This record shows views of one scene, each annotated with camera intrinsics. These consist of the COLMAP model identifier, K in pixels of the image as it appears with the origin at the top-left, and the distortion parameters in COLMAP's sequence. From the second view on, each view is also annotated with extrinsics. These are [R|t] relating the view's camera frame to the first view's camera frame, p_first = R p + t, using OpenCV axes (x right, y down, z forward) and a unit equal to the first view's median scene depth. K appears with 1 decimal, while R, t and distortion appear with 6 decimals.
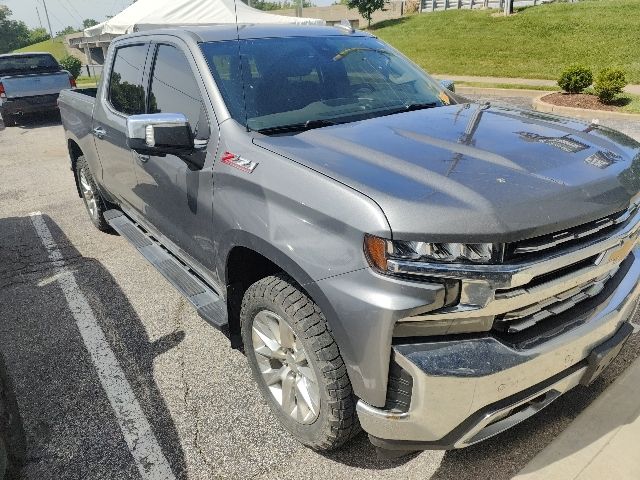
lens RADIAL K [[442.5, 0, 325.0], [0, 442.5, 240.4], [0, 0, 1]] dist [0.025780, -0.031740]
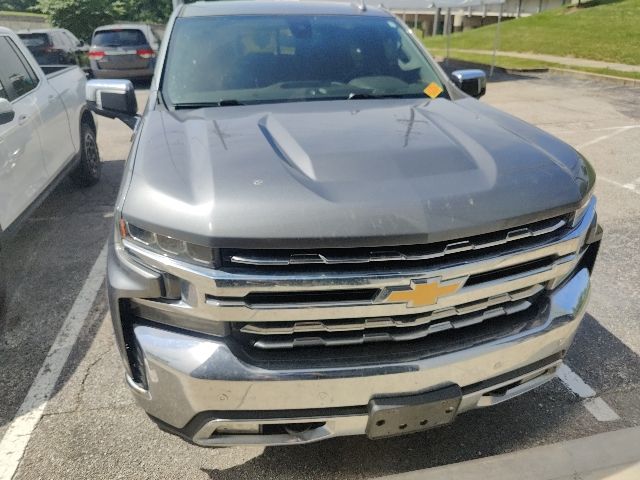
lens RADIAL K [[442.5, 0, 320.9], [0, 442.5, 245.7], [0, 0, 1]] dist [0.025780, -0.031740]
pose [[0.907770, 0.214507, -0.360472, 0.616663], [-0.194359, 0.976633, 0.091717, -0.082302], [0.371723, -0.013197, 0.928250, 0.143446]]
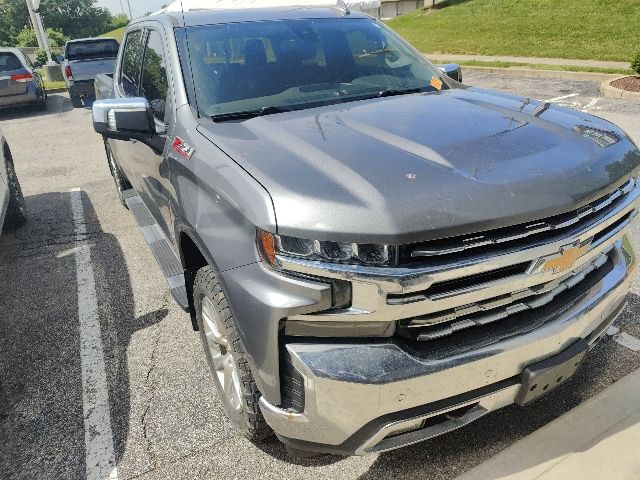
lens RADIAL K [[442.5, 0, 320.3], [0, 442.5, 238.0], [0, 0, 1]] dist [0.025780, -0.031740]
pose [[0.987913, 0.053138, -0.145617, 0.248901], [-0.048796, 0.998256, 0.033232, -0.020238], [0.147129, -0.025725, 0.988783, 0.042256]]
